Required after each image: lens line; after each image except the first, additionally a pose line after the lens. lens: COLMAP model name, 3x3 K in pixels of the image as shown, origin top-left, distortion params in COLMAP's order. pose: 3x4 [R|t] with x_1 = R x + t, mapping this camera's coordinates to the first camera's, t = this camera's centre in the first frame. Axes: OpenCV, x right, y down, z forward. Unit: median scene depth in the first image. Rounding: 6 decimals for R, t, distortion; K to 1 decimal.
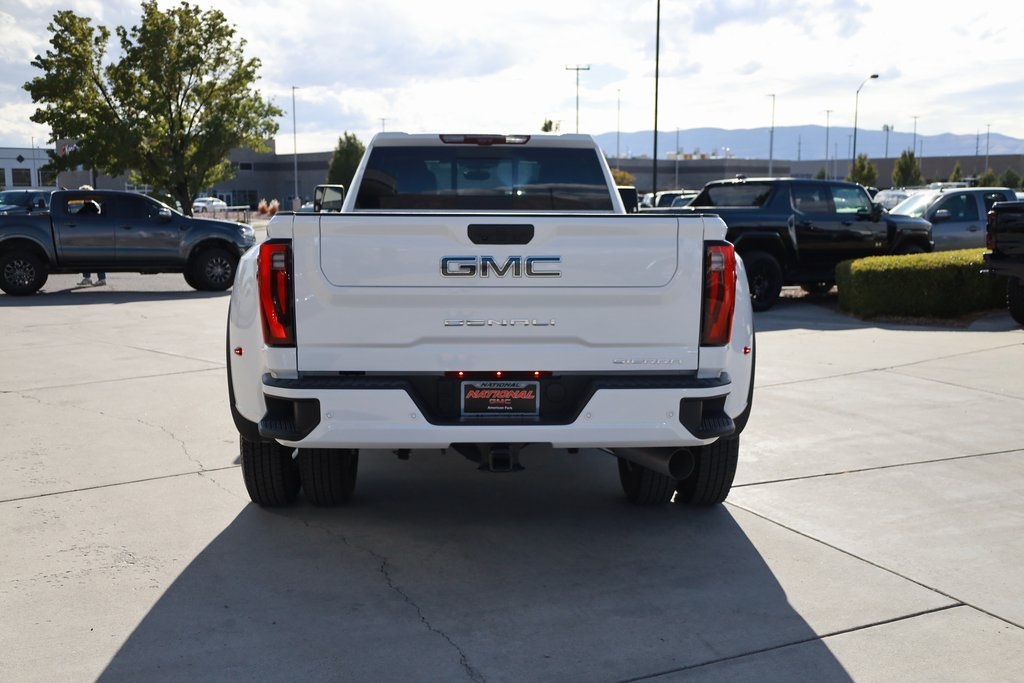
lens RADIAL K [[1074.7, 0, 512.0], [0, 1074.7, 341.5], [0, 0, 1]] dist [0.000597, 0.007693]
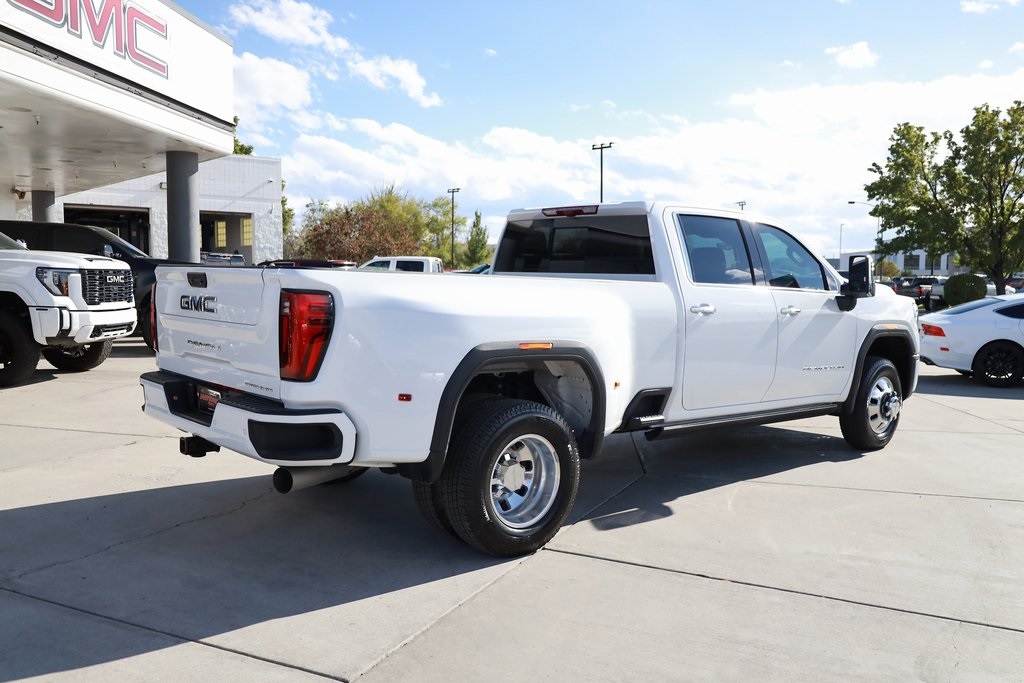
lens RADIAL K [[890.9, 0, 512.0], [0, 890.9, 341.5], [0, 0, 1]] dist [-0.005332, 0.006586]
pose [[0.600275, 0.064643, -0.797177, 0.131791], [-0.116010, 0.993225, -0.006815, -0.007011], [0.791335, 0.096572, 0.603707, 0.074165]]
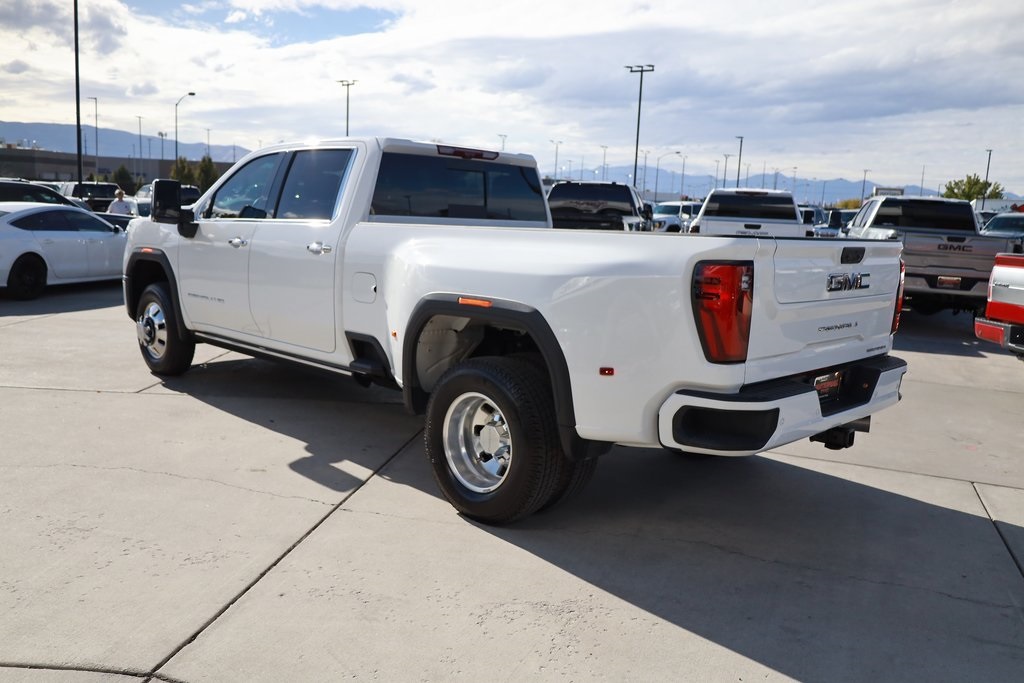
lens RADIAL K [[837.5, 0, 512.0], [0, 837.5, 341.5], [0, 0, 1]] dist [-0.002925, -0.009096]
pose [[0.722540, -0.074320, 0.687322, -0.110604], [0.043927, 0.997131, 0.061641, -0.009056], [-0.689932, -0.014347, 0.723732, 0.066198]]
